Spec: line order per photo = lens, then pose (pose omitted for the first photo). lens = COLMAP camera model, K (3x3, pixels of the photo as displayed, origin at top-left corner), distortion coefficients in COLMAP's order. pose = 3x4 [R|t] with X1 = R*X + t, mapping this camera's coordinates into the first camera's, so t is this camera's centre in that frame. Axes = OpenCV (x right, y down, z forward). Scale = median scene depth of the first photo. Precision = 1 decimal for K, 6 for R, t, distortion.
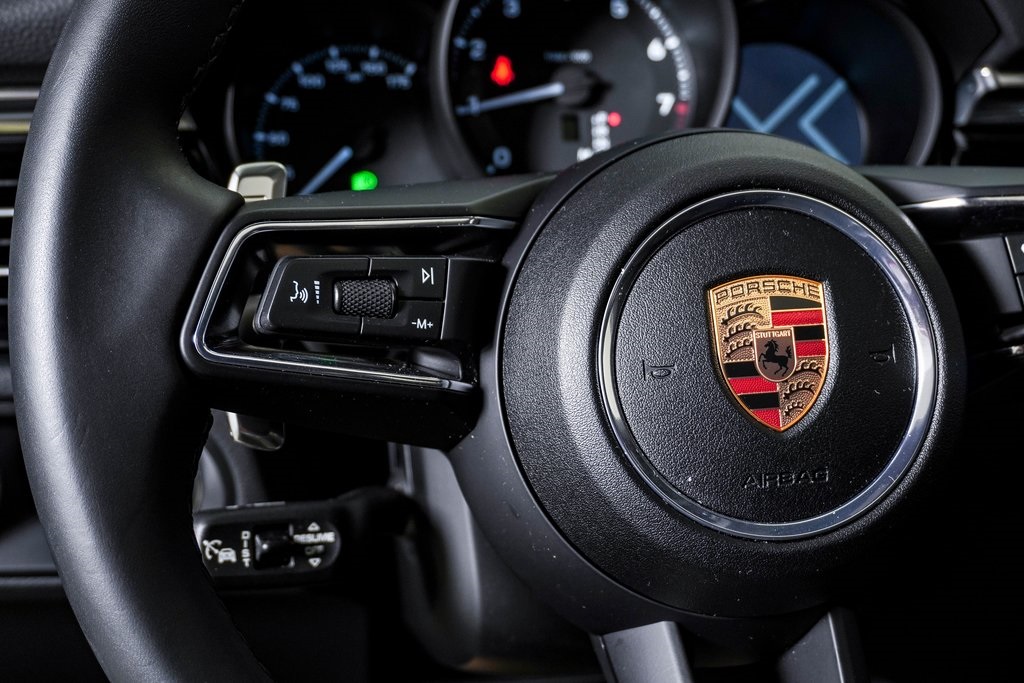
lens RADIAL K [[1388.6, 0, 518.4], [0, 1388.6, 342.3], [0, 0, 1]] dist [0.052104, 0.000000]
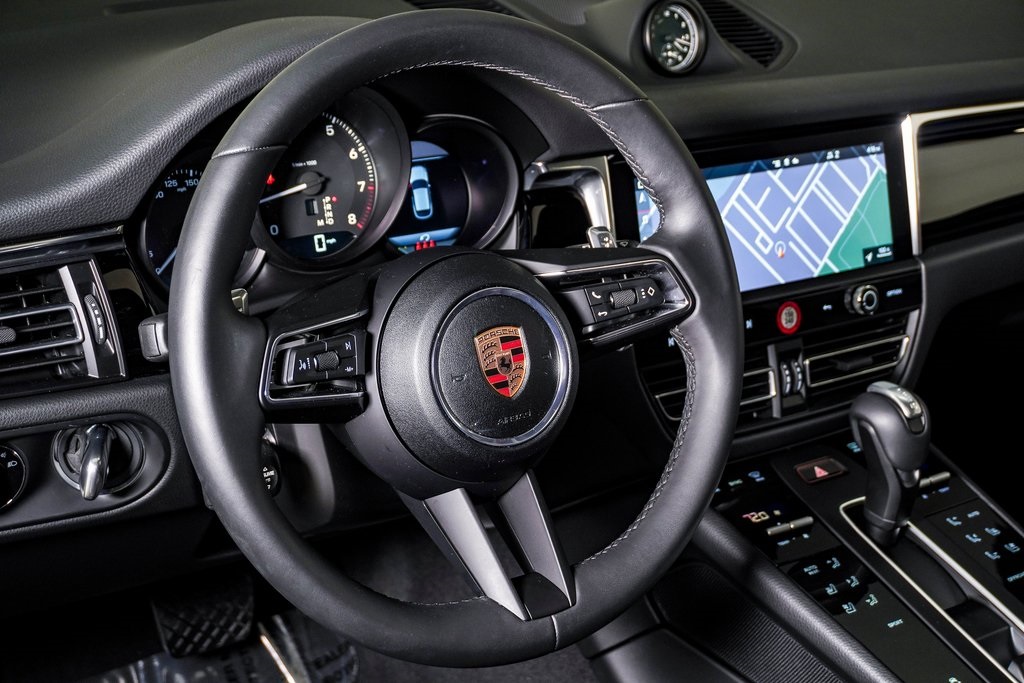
lens RADIAL K [[1506.8, 0, 509.7], [0, 1506.8, 342.2], [0, 0, 1]] dist [-0.031339, 0.000000]
pose [[0.917334, -0.120808, 0.379346, -0.649972], [0.078339, 0.988993, 0.125520, -0.295469], [-0.390334, -0.085427, 0.916701, -1.095095]]
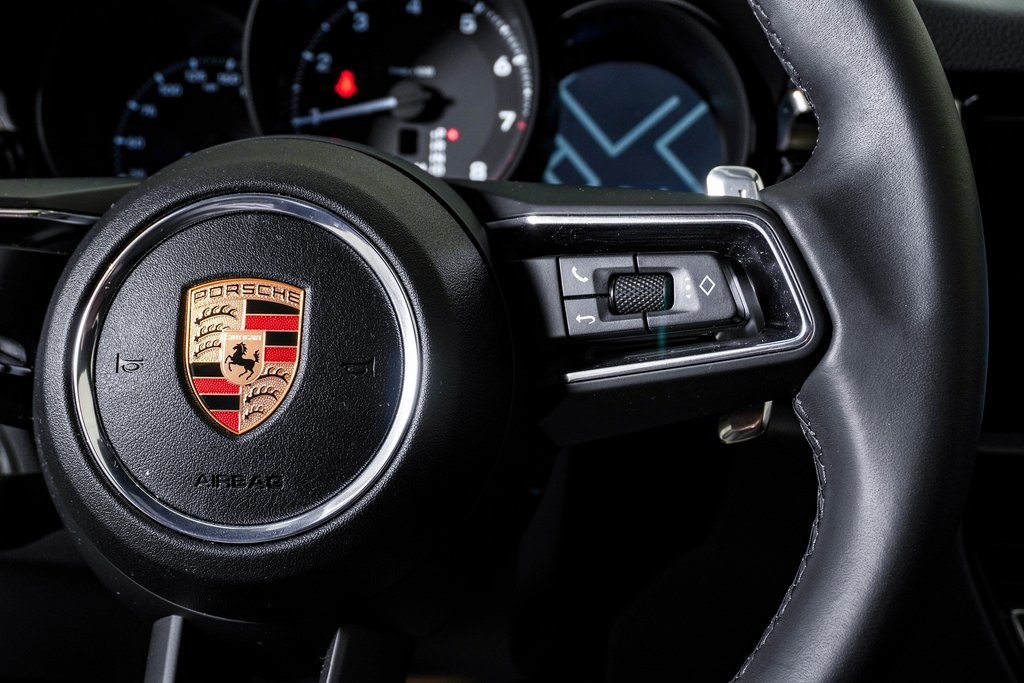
lens RADIAL K [[1388.6, 0, 509.7], [0, 1388.6, 336.8], [0, 0, 1]] dist [0.052104, 0.000000]
pose [[0.957813, 0.067216, -0.279421, 0.585539], [-0.074350, 0.997119, -0.014998, -0.004745], [0.277608, 0.035140, 0.960052, 0.082408]]
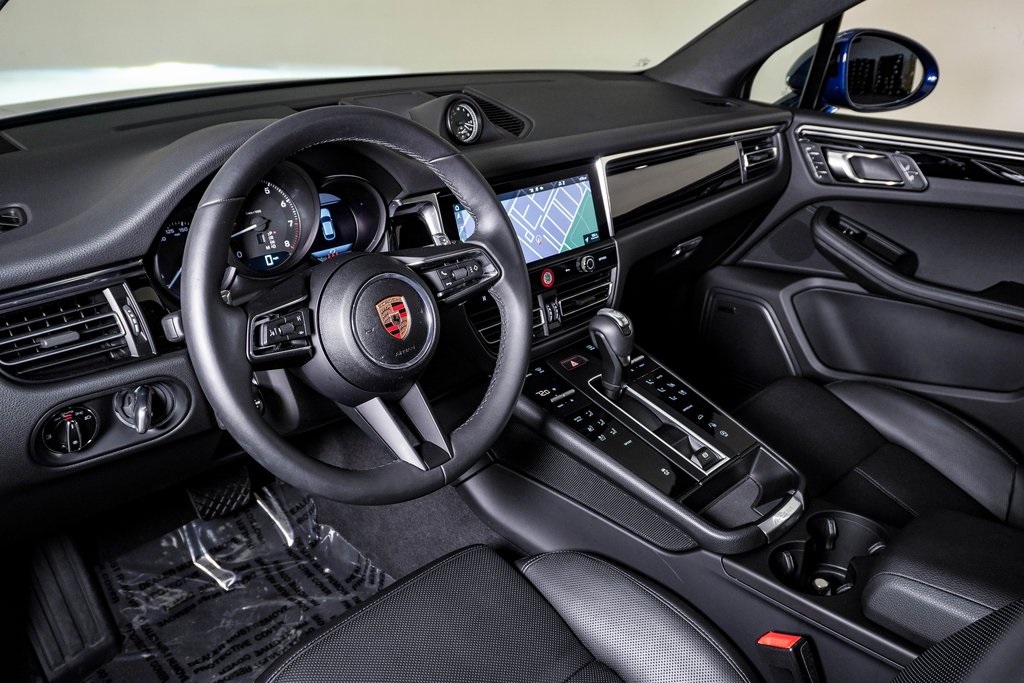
lens RADIAL K [[825.1, 0, 513.3], [0, 825.1, 342.5], [0, 0, 1]] dist [-0.031594, 0.016665]
pose [[0.819879, -0.236068, 0.521604, -0.645097], [0.160935, 0.969331, 0.185737, -0.258627], [-0.549453, -0.068338, 0.832725, -0.897287]]
